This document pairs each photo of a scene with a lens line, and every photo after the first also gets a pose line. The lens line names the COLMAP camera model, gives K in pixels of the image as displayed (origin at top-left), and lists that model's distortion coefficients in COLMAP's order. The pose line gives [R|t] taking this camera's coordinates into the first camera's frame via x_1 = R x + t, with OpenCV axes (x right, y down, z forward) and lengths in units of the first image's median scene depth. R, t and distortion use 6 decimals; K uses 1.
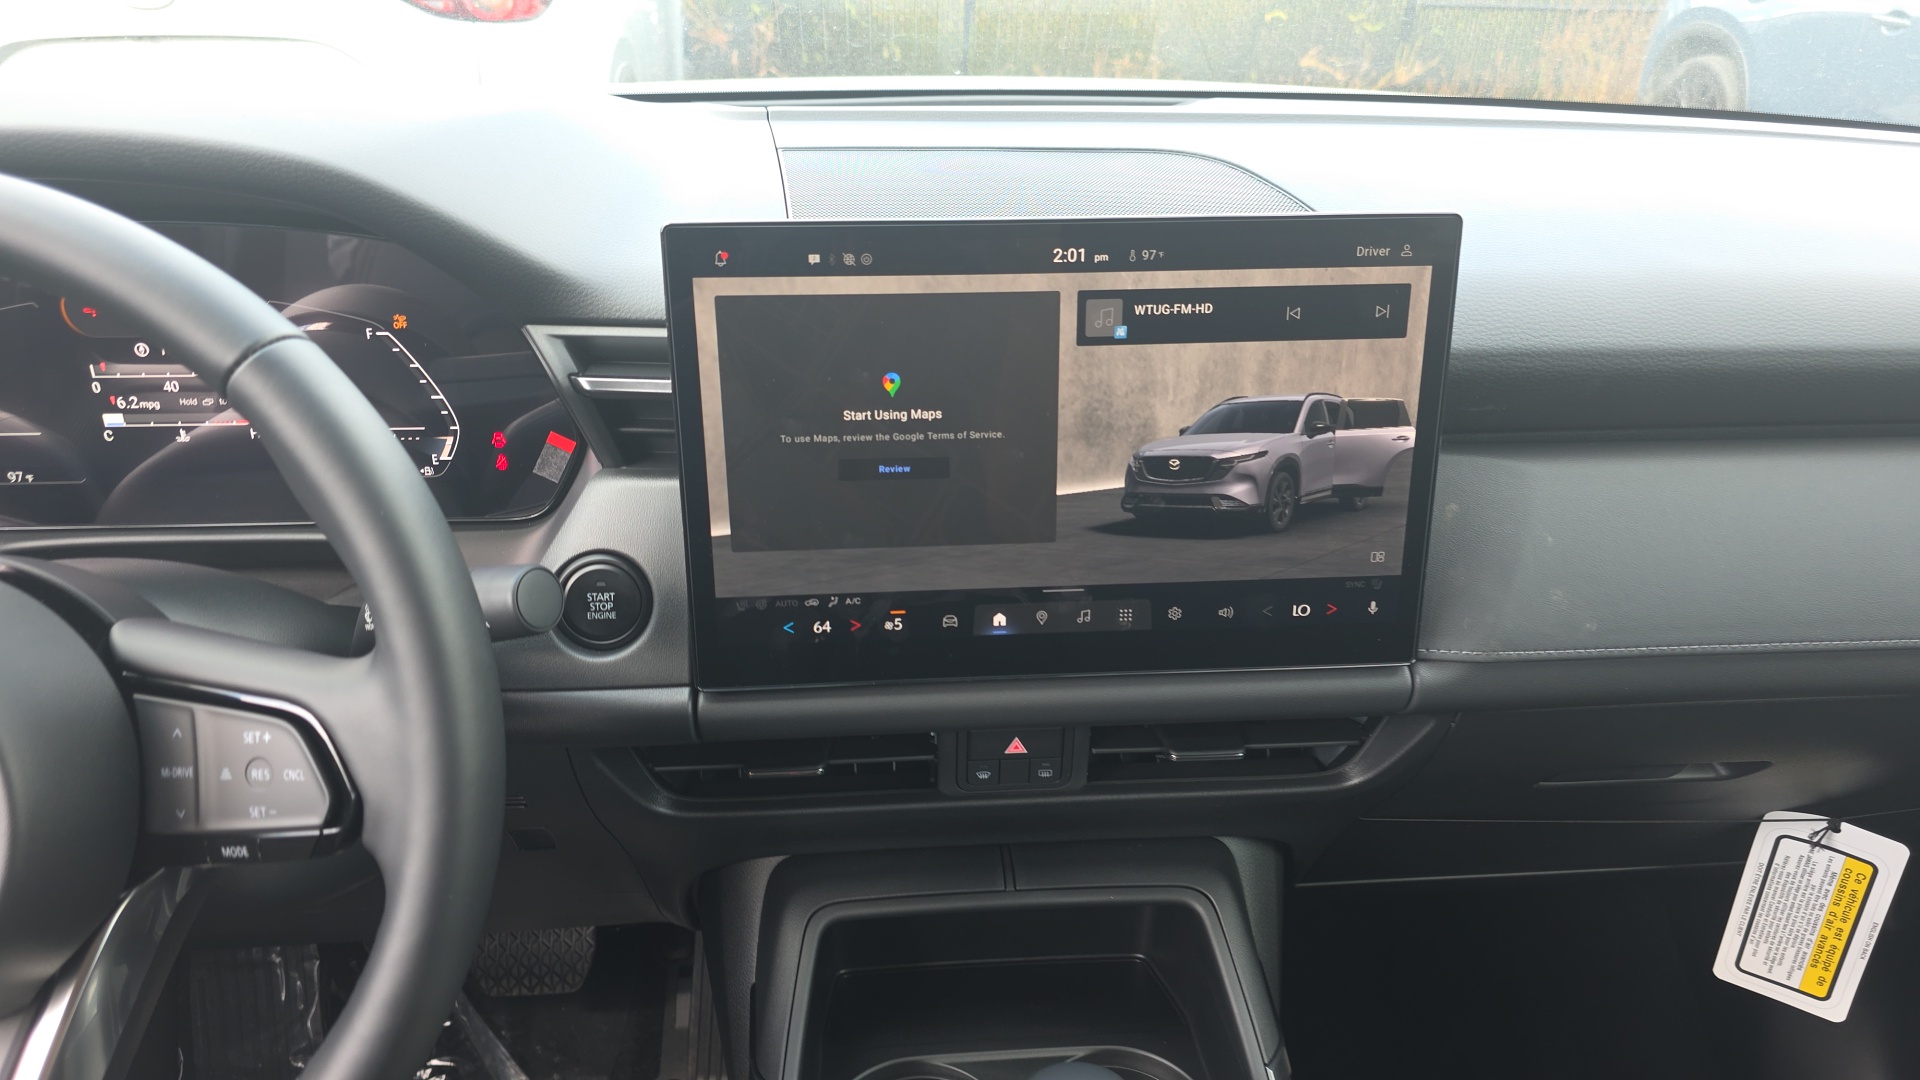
lens RADIAL K [[1289.4, 0, 978.1], [0, 1289.4, 552.1], [0, 0, 1]] dist [0.025897, -0.037910]
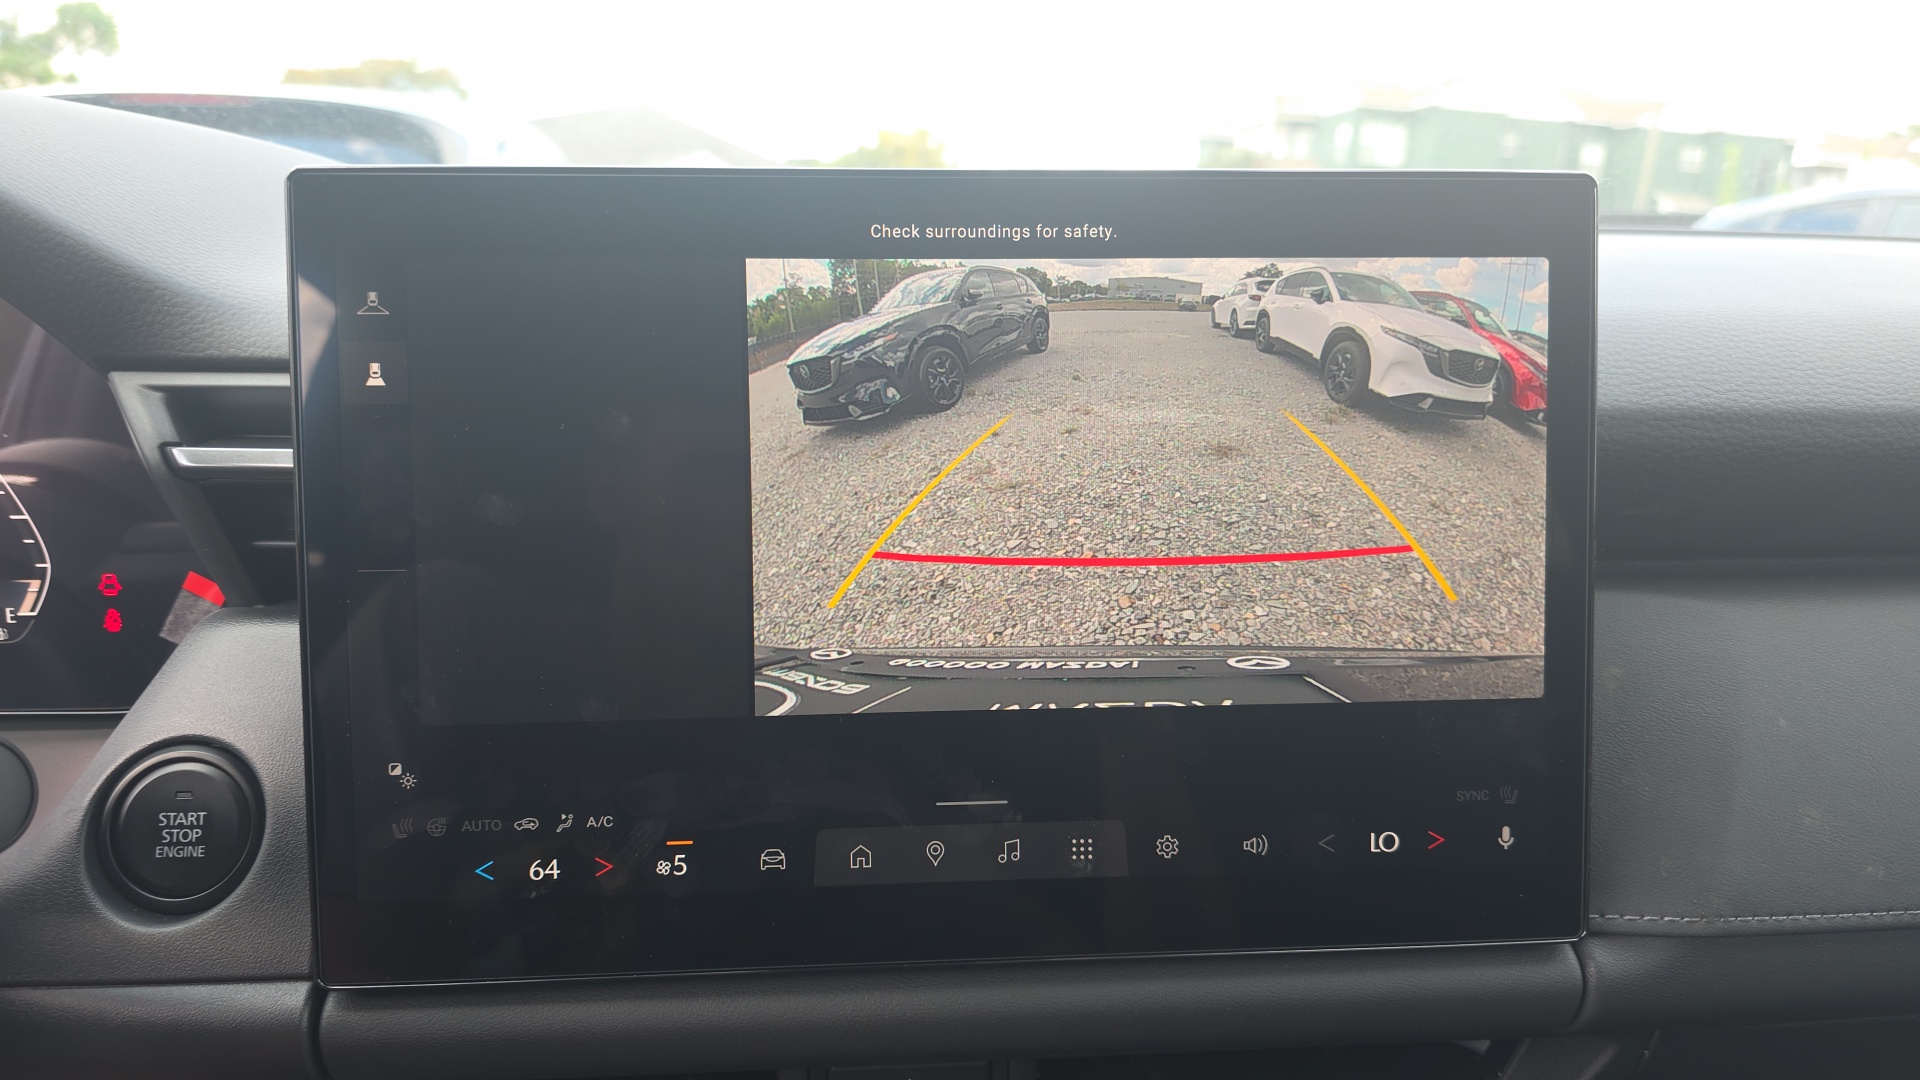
lens RADIAL K [[1289.4, 0, 970.5], [0, 1289.4, 534.8], [0, 0, 1]] dist [0.025897, -0.037910]
pose [[0.999990, -0.003245, -0.003048, 0.068354], [0.002359, 0.966820, -0.255446, 0.061618], [0.003776, 0.255436, 0.966819, 0.412027]]
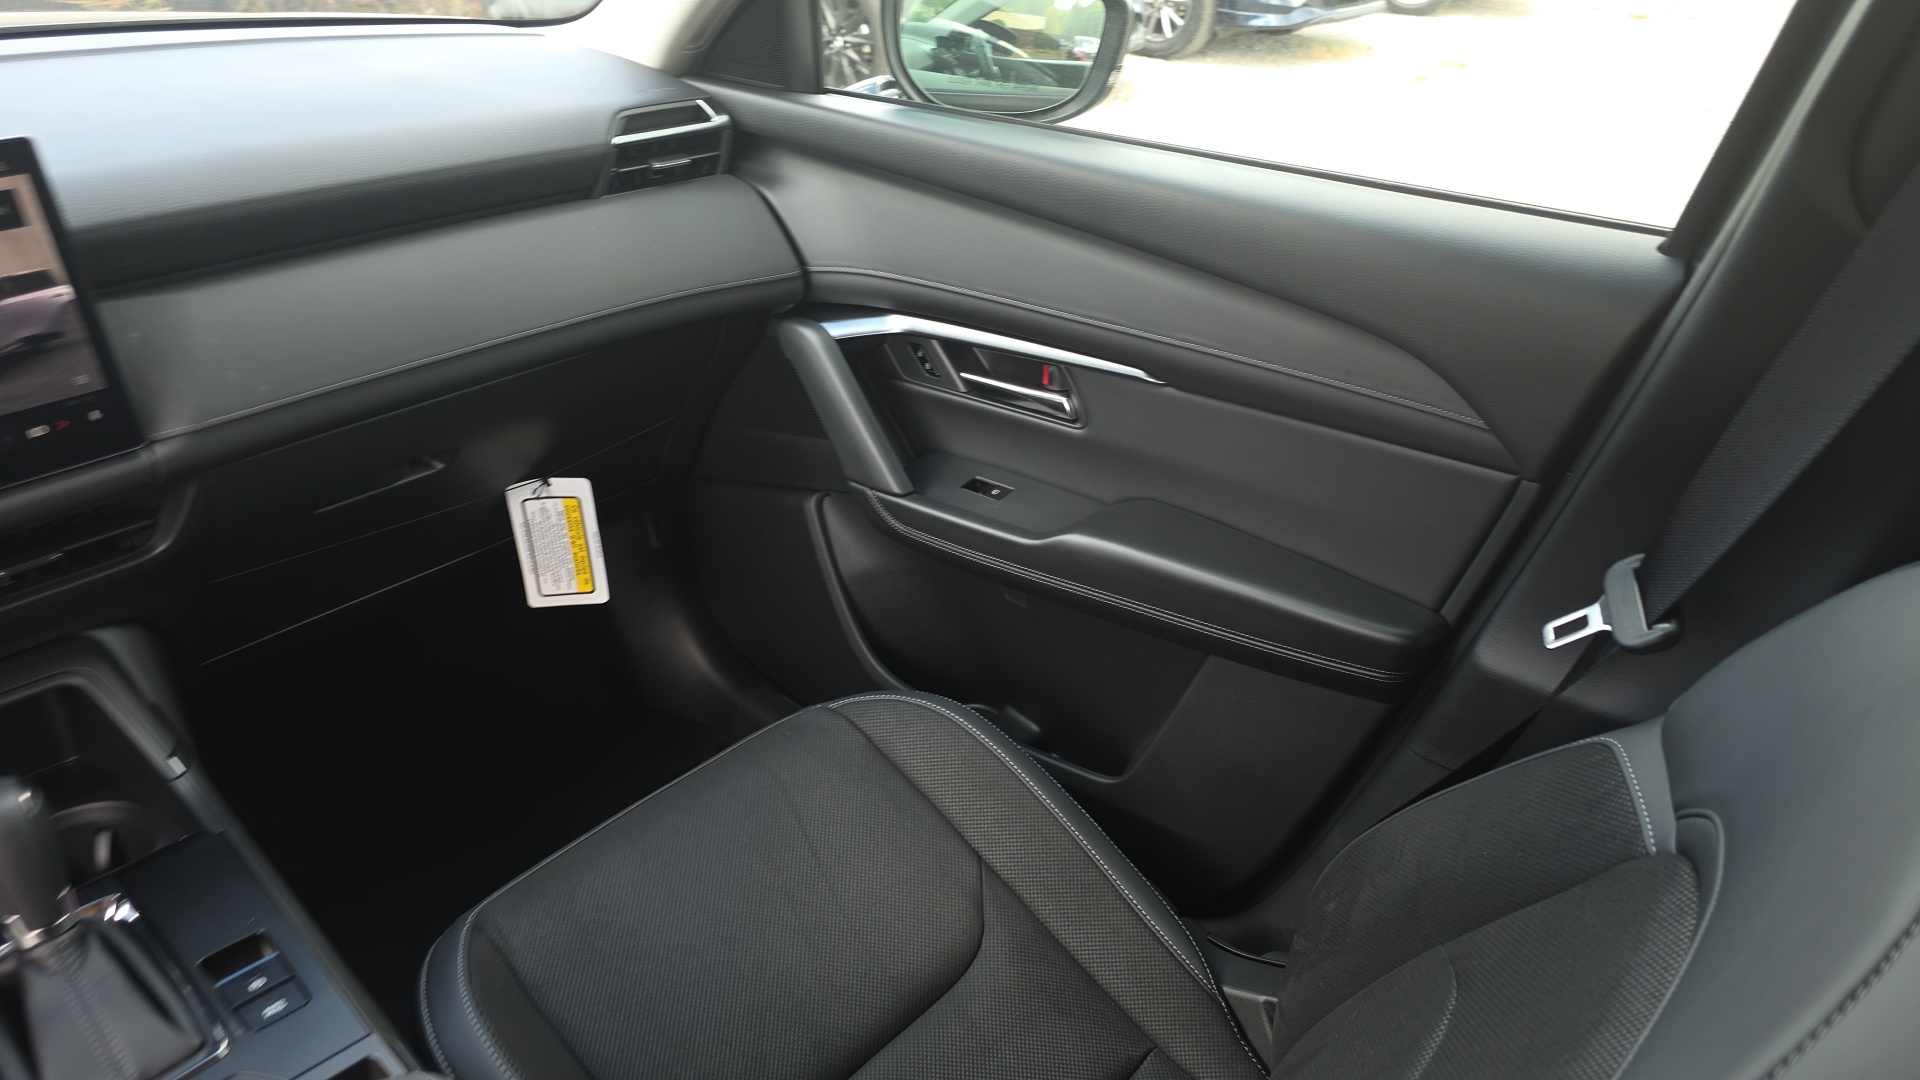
lens RADIAL K [[1289.4, 0, 1012.2], [0, 1289.4, 521.3], [0, 0, 1]] dist [0.025897, -0.037910]
pose [[0.696662, -0.330742, 0.636609, 0.065583], [0.278419, 0.942480, 0.184971, 0.176749], [-0.661169, 0.048382, 0.748675, -0.759512]]
